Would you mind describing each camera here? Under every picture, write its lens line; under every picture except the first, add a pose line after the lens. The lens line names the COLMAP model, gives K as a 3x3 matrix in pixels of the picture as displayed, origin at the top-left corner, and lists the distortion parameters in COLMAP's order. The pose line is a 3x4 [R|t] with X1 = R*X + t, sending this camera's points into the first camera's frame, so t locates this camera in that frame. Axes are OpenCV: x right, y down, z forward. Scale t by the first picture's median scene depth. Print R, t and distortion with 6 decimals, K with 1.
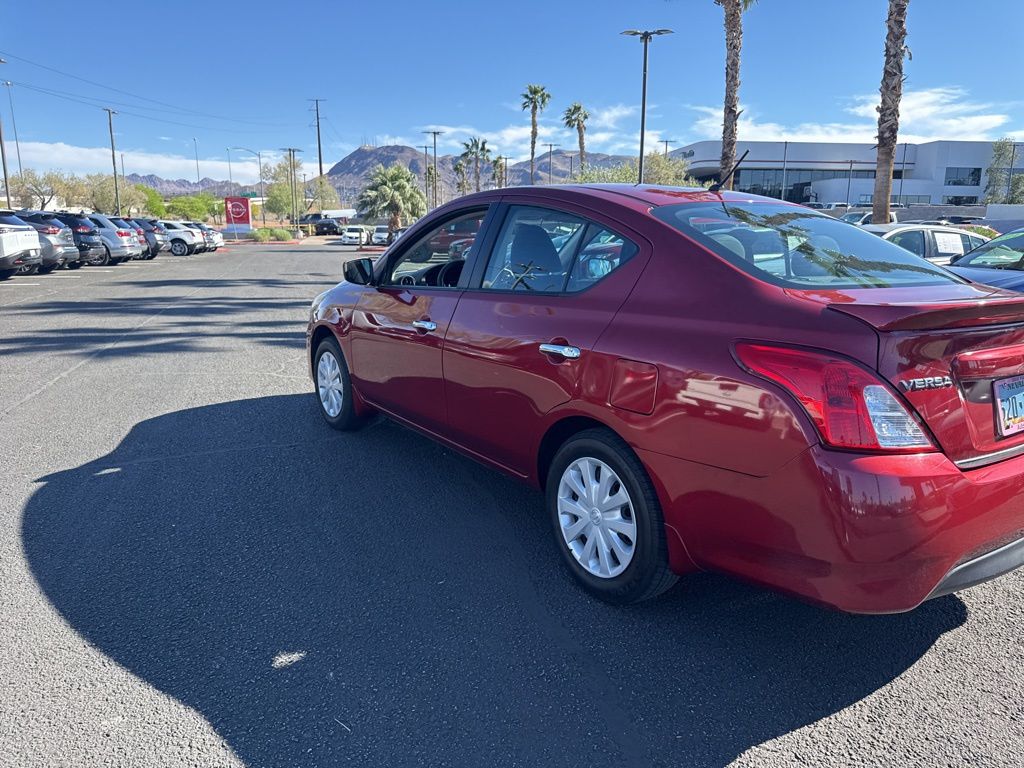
lens RADIAL K [[727.4, 0, 512.0], [0, 727.4, 384.0], [0, 0, 1]] dist [0.048222, -0.066104]
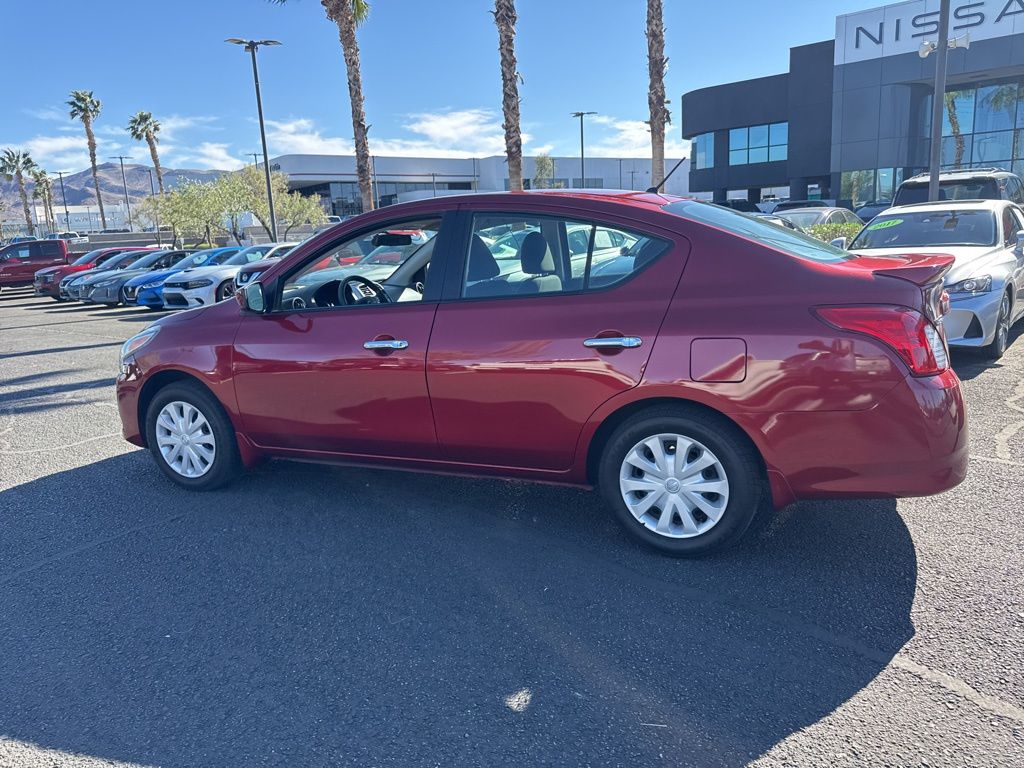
lens RADIAL K [[741.1, 0, 512.0], [0, 741.1, 384.0], [0, 0, 1]] dist [0.034768, -0.078673]
pose [[0.846427, -0.154248, 0.509675, -0.106357], [0.165380, 0.985944, 0.023737, -0.006170], [-0.506172, 0.064198, 0.860040, 0.024770]]
